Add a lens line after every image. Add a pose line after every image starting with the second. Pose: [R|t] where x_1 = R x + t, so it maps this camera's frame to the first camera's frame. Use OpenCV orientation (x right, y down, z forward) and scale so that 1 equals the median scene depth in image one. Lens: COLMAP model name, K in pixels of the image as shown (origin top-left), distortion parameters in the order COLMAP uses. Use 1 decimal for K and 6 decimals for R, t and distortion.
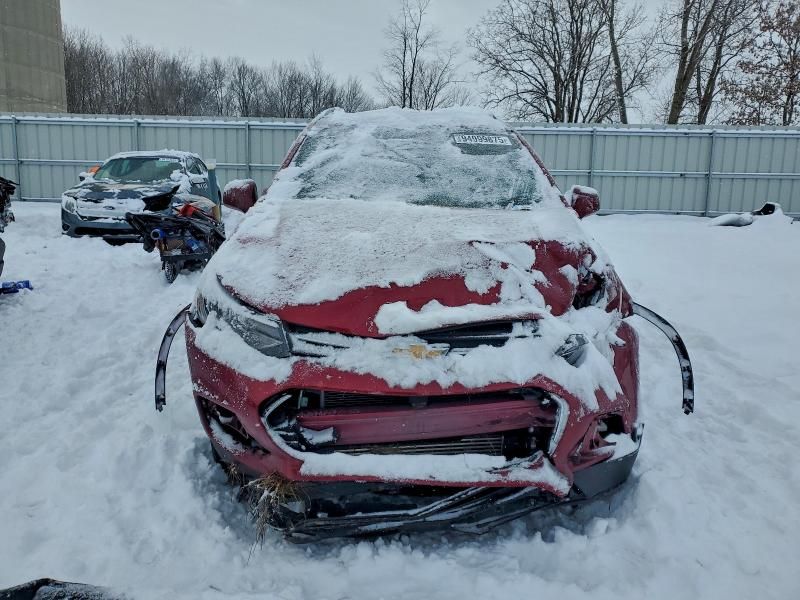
lens RADIAL K [[577.8, 0, 400.0], [0, 577.8, 300.0], [0, 0, 1]] dist [0.146174, -0.181821]
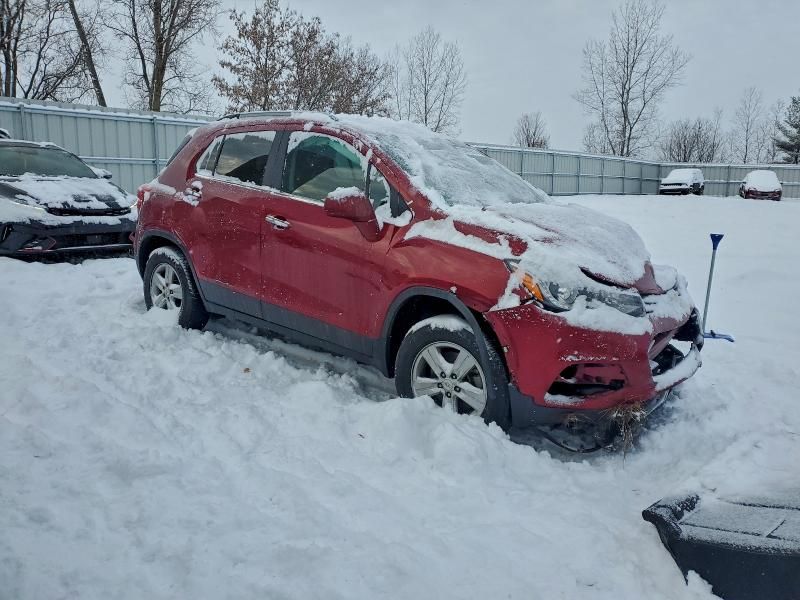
lens RADIAL K [[577.8, 0, 400.0], [0, 577.8, 300.0], [0, 0, 1]] dist [0.146174, -0.181821]
pose [[0.657990, -0.154575, 0.736991, -0.108775], [0.137119, 0.986937, 0.084577, -0.009588], [-0.740438, 0.045405, 0.670590, 0.030741]]
